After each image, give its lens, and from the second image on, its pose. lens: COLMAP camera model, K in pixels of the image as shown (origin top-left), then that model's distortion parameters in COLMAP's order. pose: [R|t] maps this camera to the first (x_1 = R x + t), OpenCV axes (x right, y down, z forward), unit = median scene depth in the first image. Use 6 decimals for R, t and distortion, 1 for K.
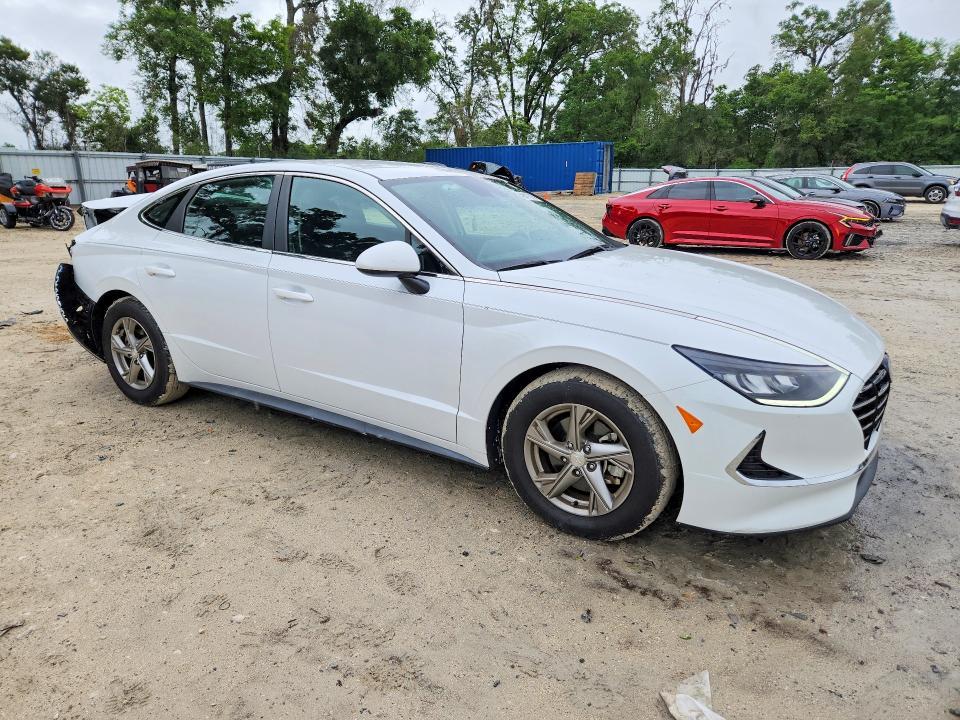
lens RADIAL K [[653.5, 0, 481.1], [0, 653.5, 358.1], [0, 0, 1]] dist [0.045503, -0.038012]
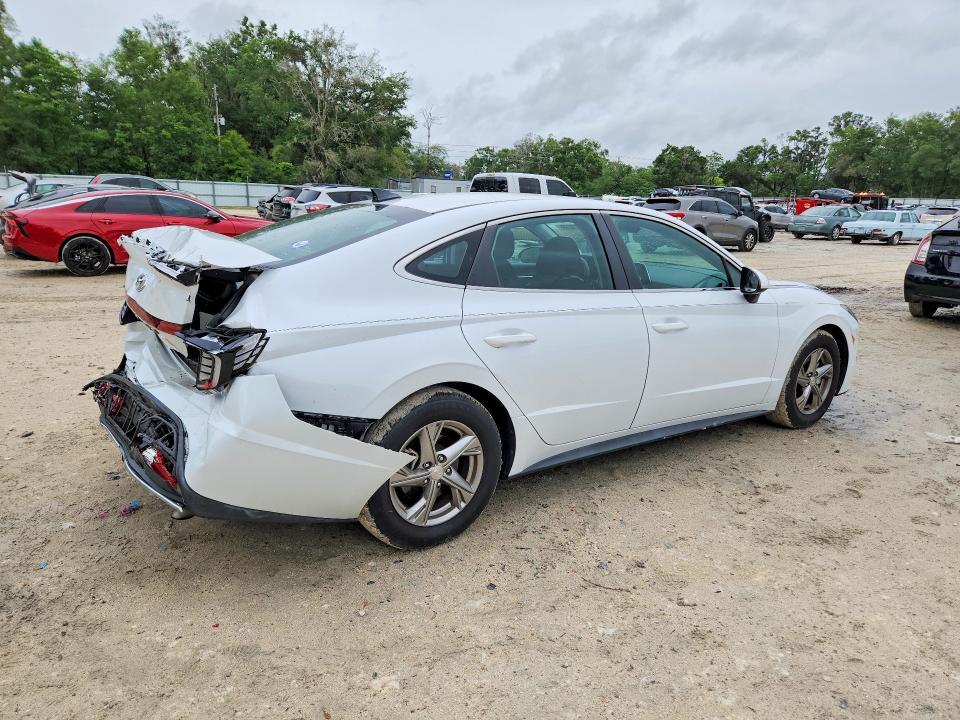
lens RADIAL K [[653.5, 0, 483.5], [0, 653.5, 361.2], [0, 0, 1]] dist [0.045503, -0.038012]
pose [[0.373418, -0.204290, 0.904890, -1.265590], [0.208696, 0.968945, 0.132629, -0.226127], [-0.903883, 0.139321, 0.404456, 0.780433]]
